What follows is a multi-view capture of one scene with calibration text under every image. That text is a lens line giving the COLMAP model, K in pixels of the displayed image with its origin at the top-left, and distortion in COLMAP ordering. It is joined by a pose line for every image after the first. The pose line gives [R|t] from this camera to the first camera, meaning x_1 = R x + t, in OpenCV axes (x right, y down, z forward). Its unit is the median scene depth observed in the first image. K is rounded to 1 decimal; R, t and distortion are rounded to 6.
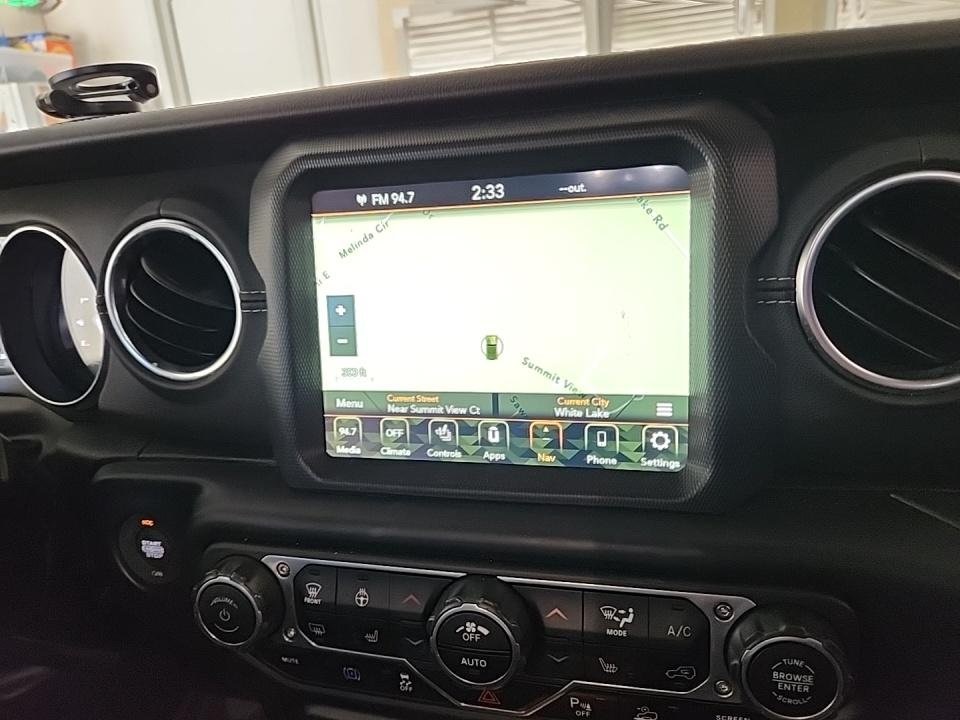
lens RADIAL K [[645.2, 0, 478.7], [0, 645.2, 352.7], [0, 0, 1]] dist [0.014256, -0.021921]
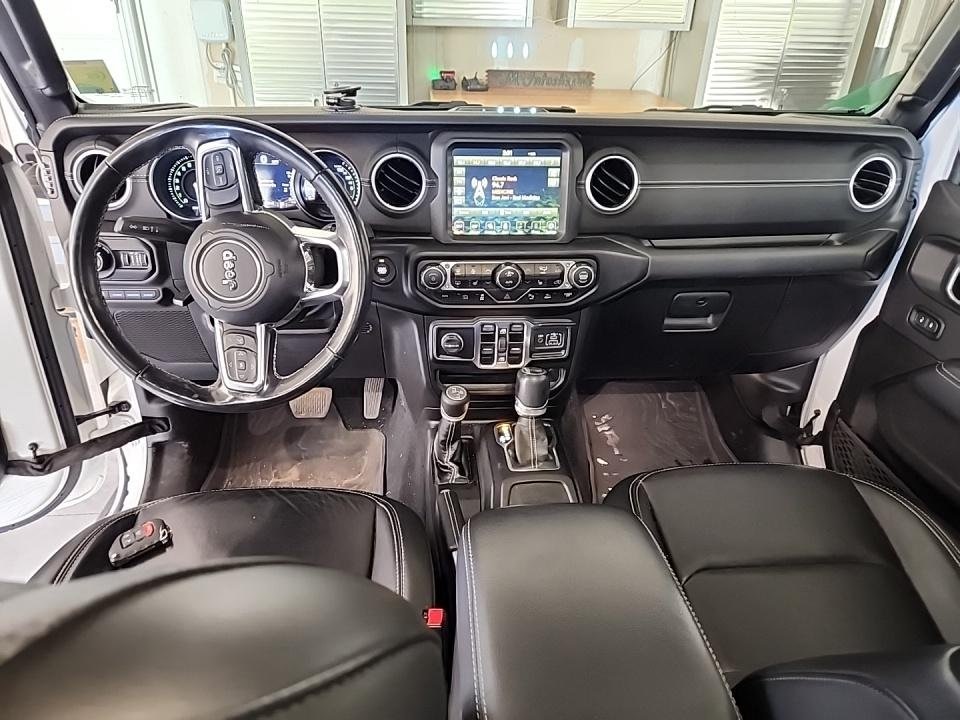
lens RADIAL K [[645.2, 0, 475.9], [0, 645.2, 363.6], [0, 0, 1]] dist [0.014256, -0.021921]
pose [[0.936486, -0.061256, 0.345315, -1.381174], [-0.003764, 0.982815, 0.184553, 0.217388], [-0.350685, -0.174131, 0.920162, -2.279238]]
